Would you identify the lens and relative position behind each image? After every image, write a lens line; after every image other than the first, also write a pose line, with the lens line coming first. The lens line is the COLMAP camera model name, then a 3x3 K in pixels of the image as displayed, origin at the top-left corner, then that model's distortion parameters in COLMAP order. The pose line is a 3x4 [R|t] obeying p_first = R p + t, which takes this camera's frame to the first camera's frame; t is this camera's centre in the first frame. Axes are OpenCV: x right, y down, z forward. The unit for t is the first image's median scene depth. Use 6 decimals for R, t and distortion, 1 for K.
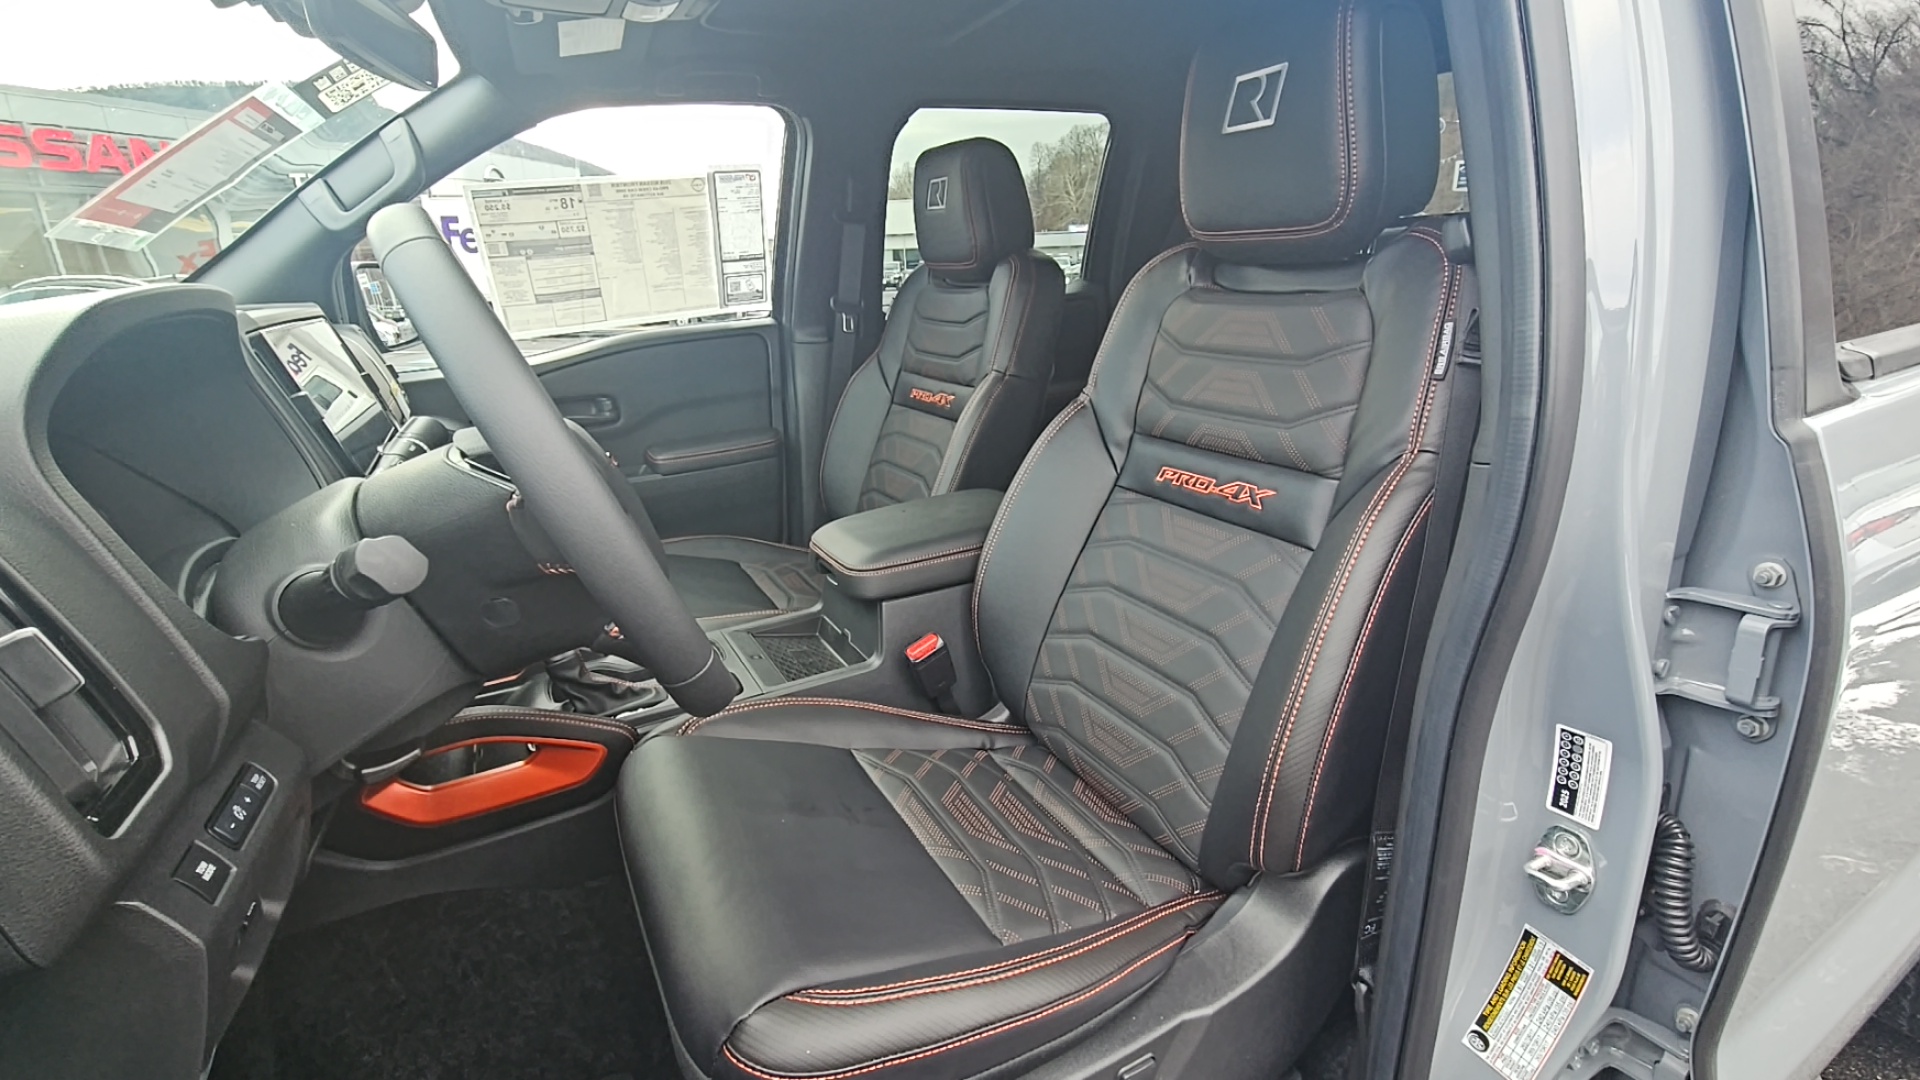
lens RADIAL K [[856.7, 0, 957.0], [0, 856.7, 534.0], [0, 0, 1]] dist [0.013689, -0.008882]
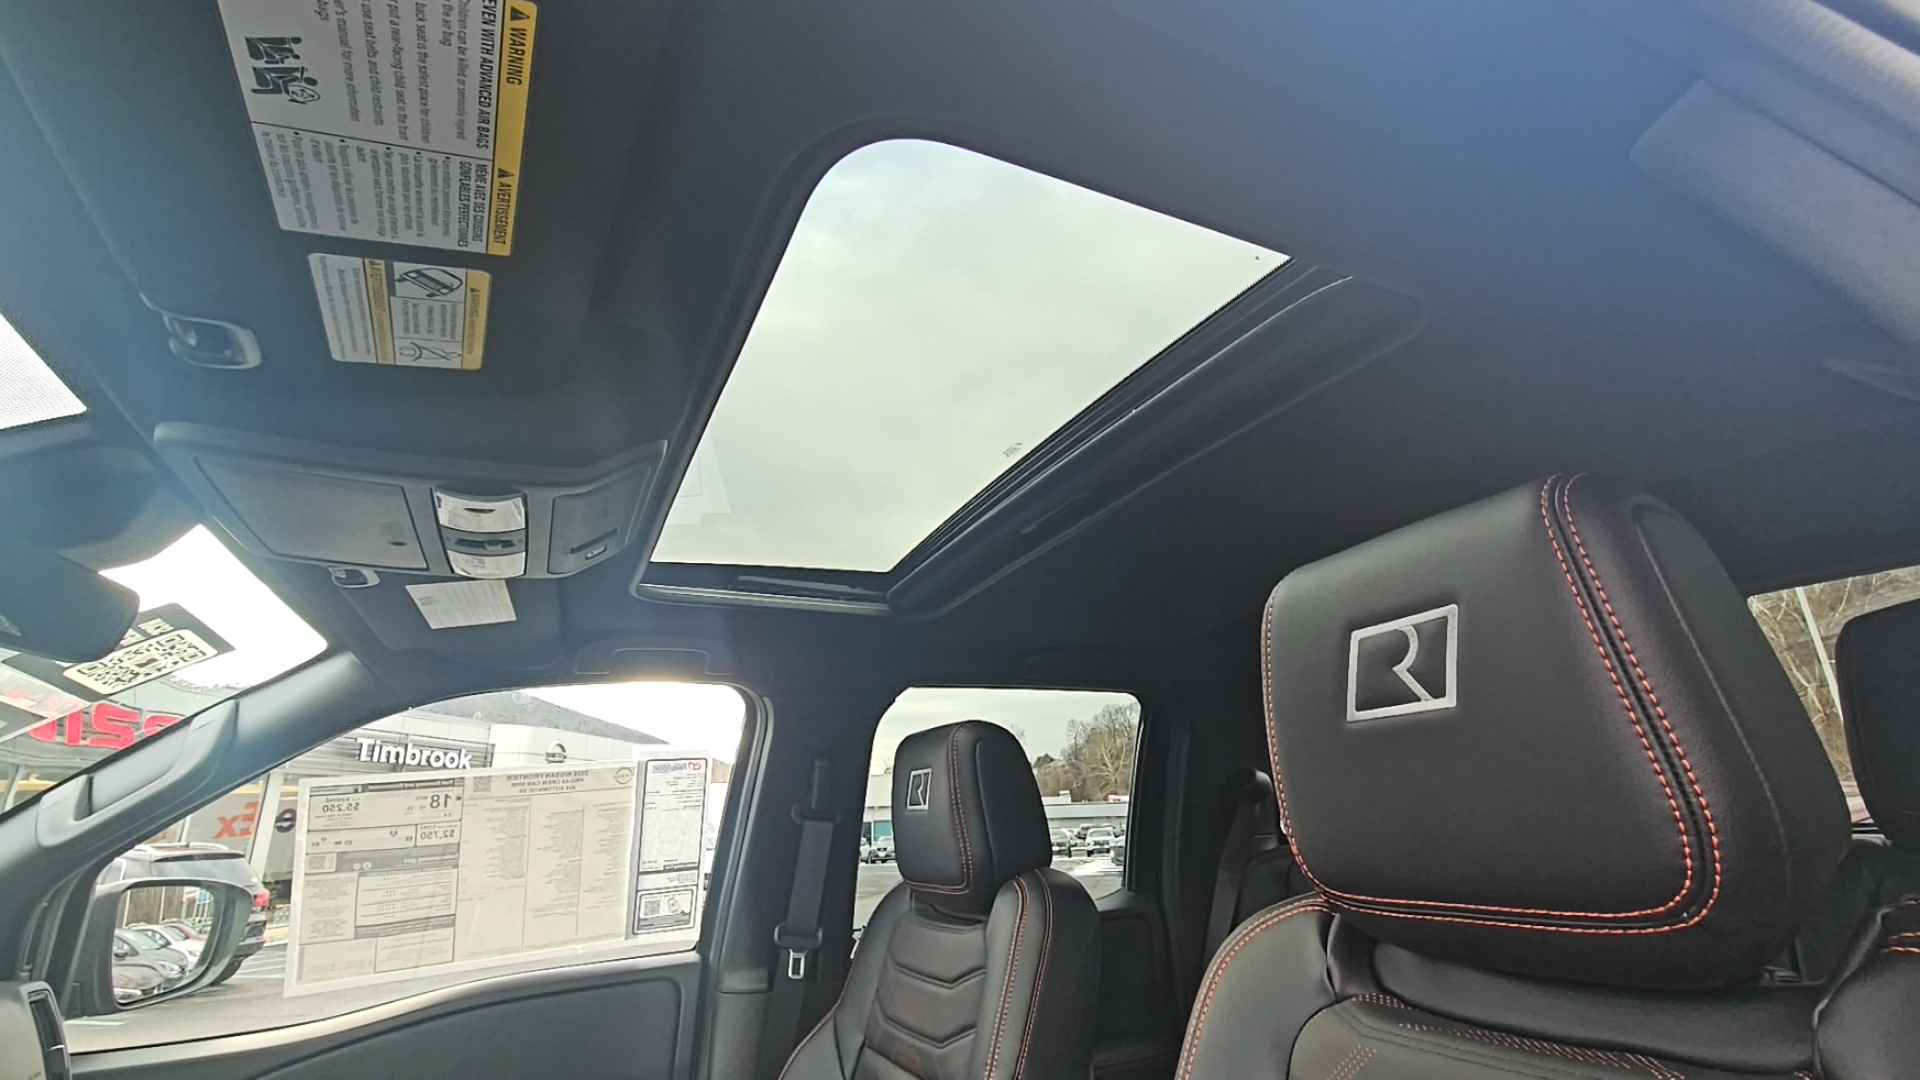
lens RADIAL K [[856.7, 0, 957.0], [0, 856.7, 534.0], [0, 0, 1]] dist [0.013689, -0.008882]
pose [[0.998936, -0.010171, -0.044977, 0.042702], [-0.018731, 0.801781, -0.597325, -0.118417], [0.042137, 0.597532, 0.800737, 0.246865]]
